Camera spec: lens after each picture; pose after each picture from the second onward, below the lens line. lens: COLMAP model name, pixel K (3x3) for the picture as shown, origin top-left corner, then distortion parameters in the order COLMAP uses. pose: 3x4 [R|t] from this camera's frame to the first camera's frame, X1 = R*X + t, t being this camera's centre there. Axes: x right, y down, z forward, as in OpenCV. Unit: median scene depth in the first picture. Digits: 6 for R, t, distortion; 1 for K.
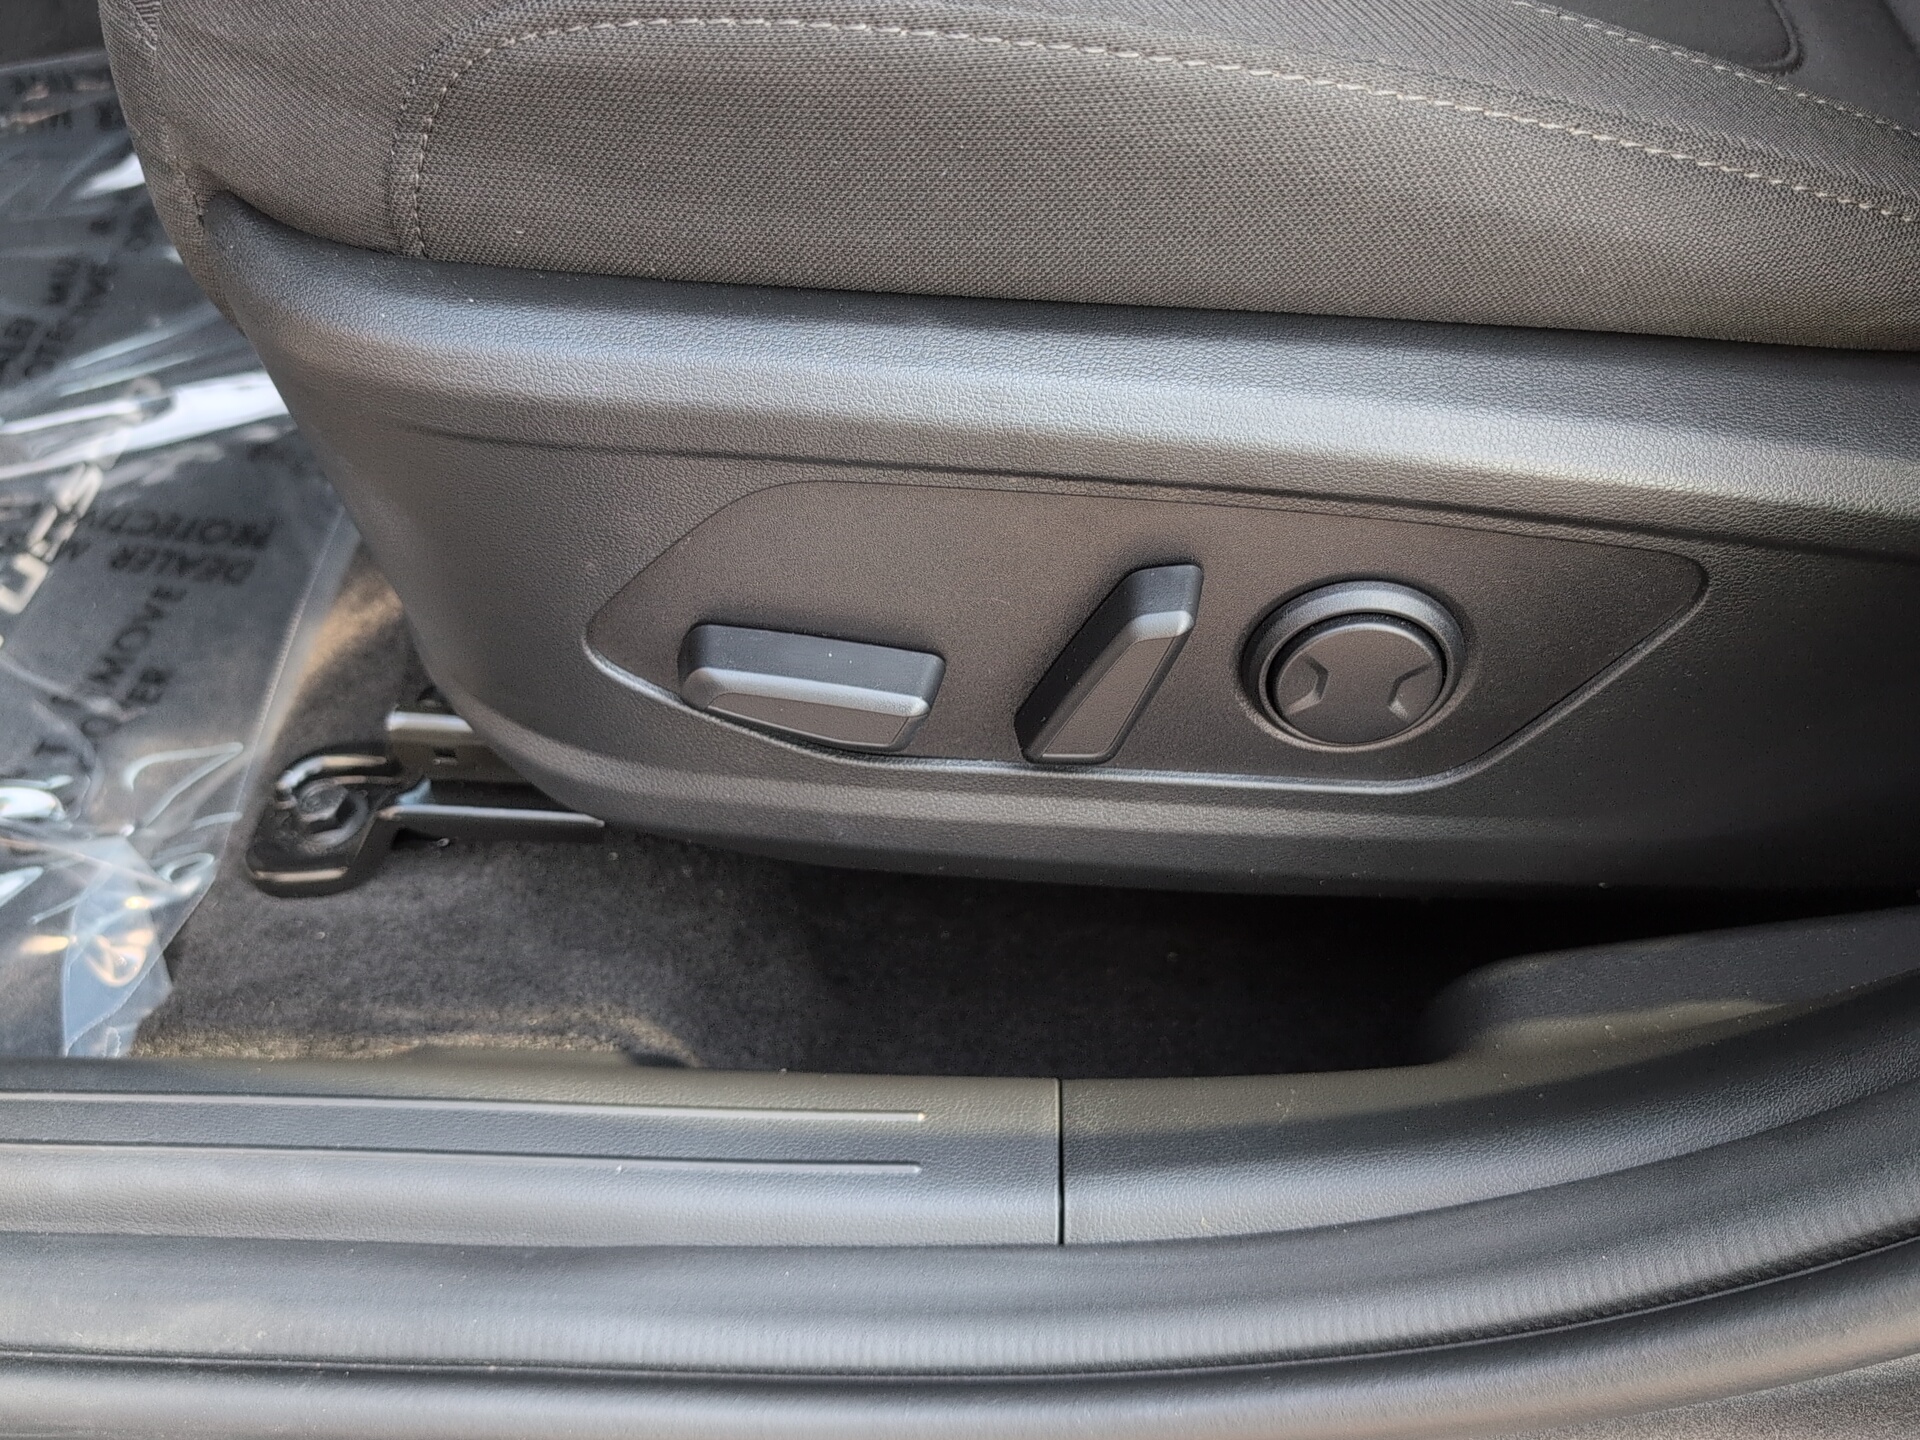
lens RADIAL K [[1541.7, 0, 964.8], [0, 1541.7, 715.8], [0, 0, 1]] dist [-0.003883, -0.002971]
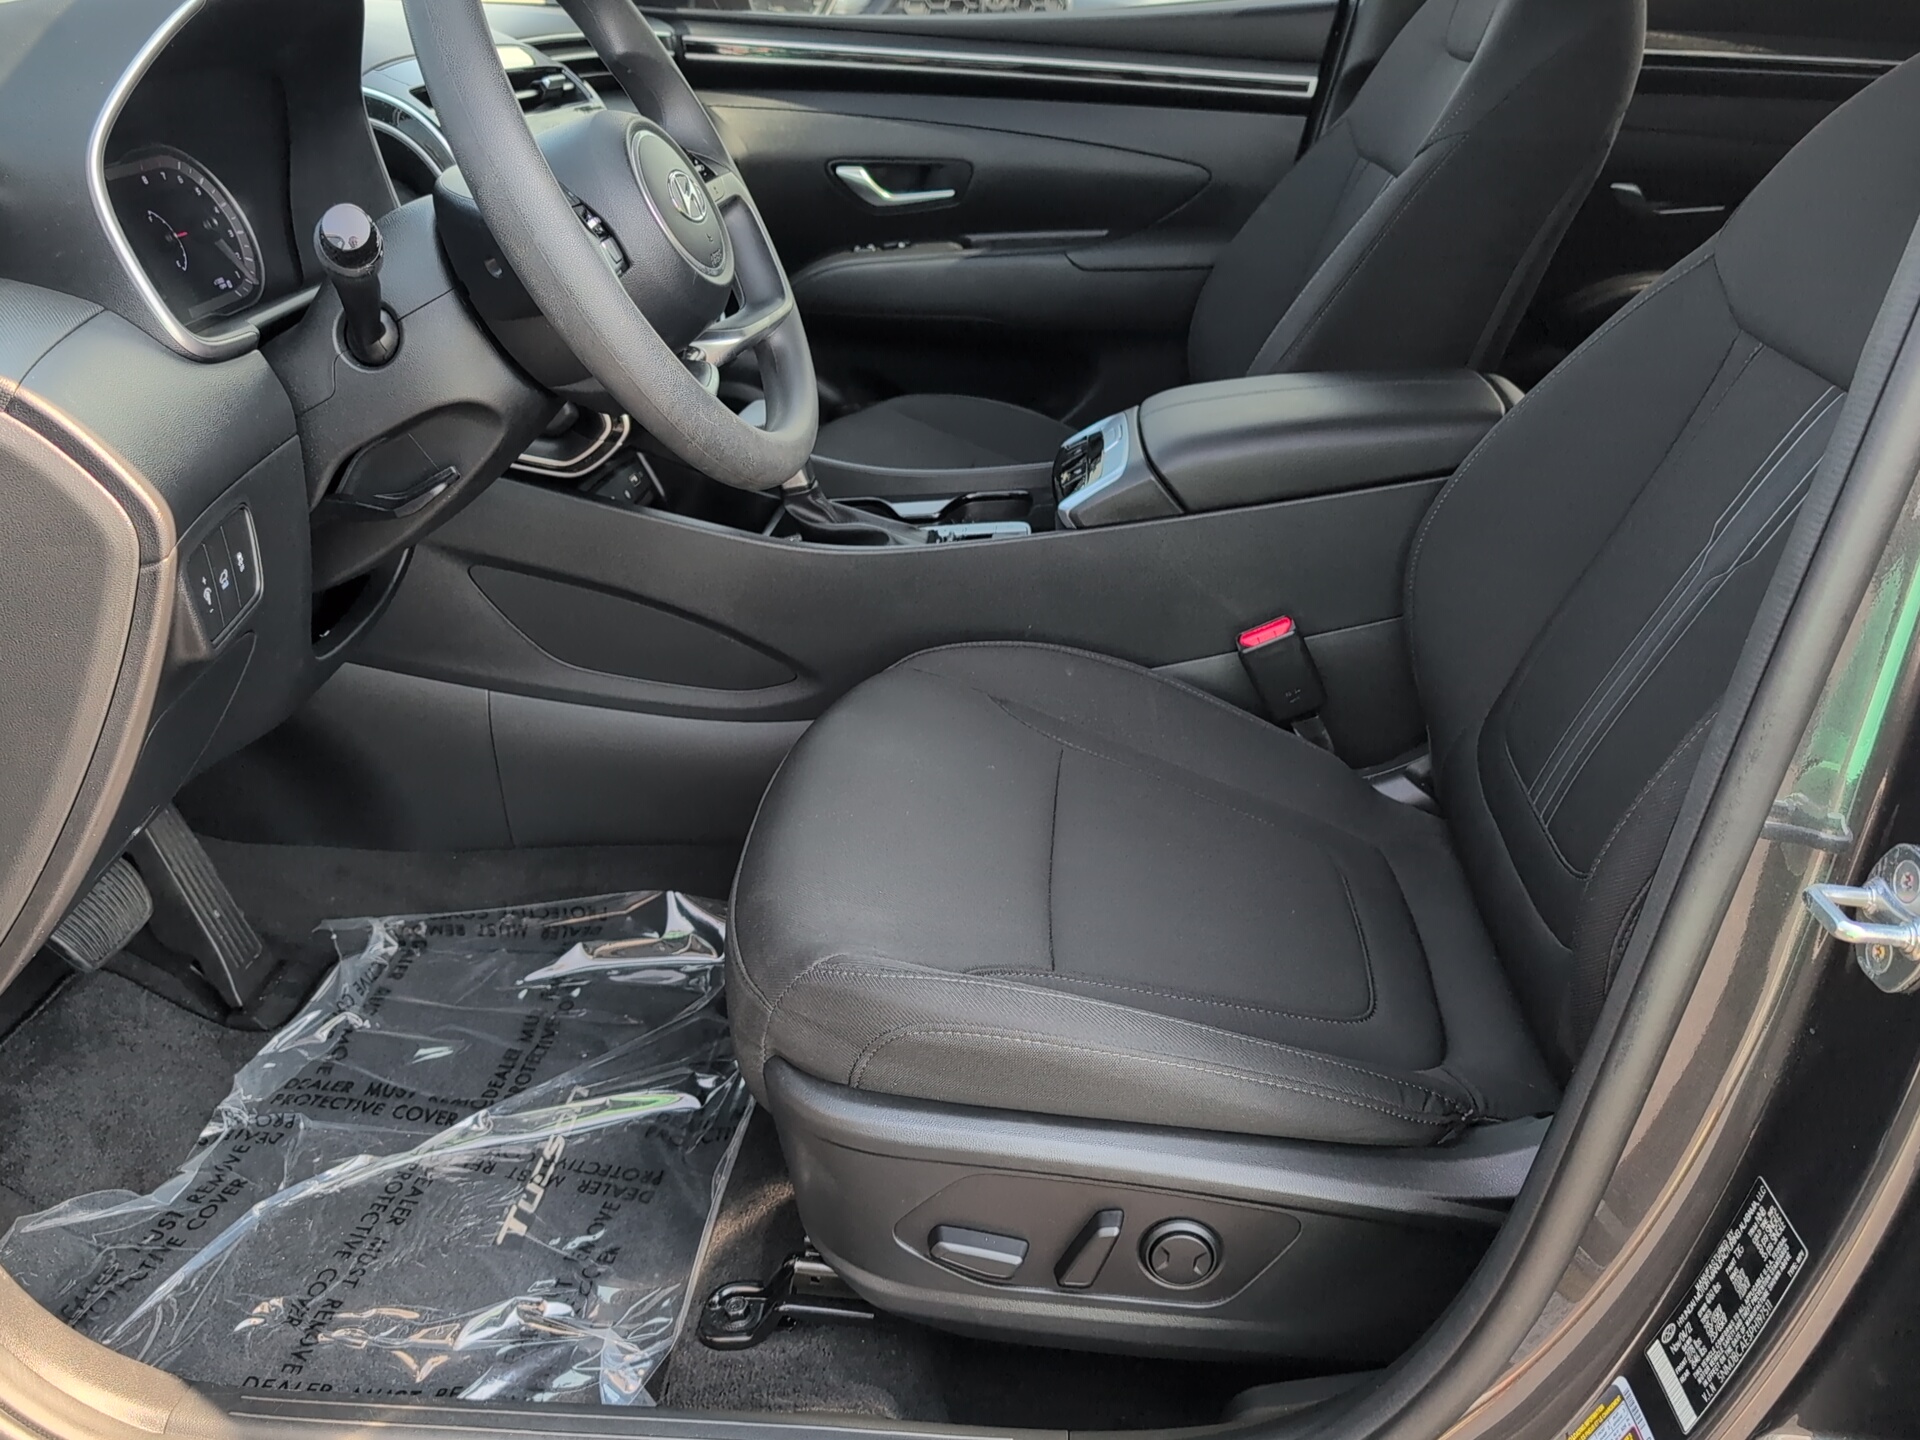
lens RADIAL K [[1541.7, 0, 964.8], [0, 1541.7, 715.8], [0, 0, 1]] dist [-0.003883, -0.002971]
pose [[0.998951, 0.044935, -0.008819, -0.108561], [-0.044653, 0.913144, -0.405184, 0.164483], [-0.010154, 0.405153, 0.914193, -1.386571]]
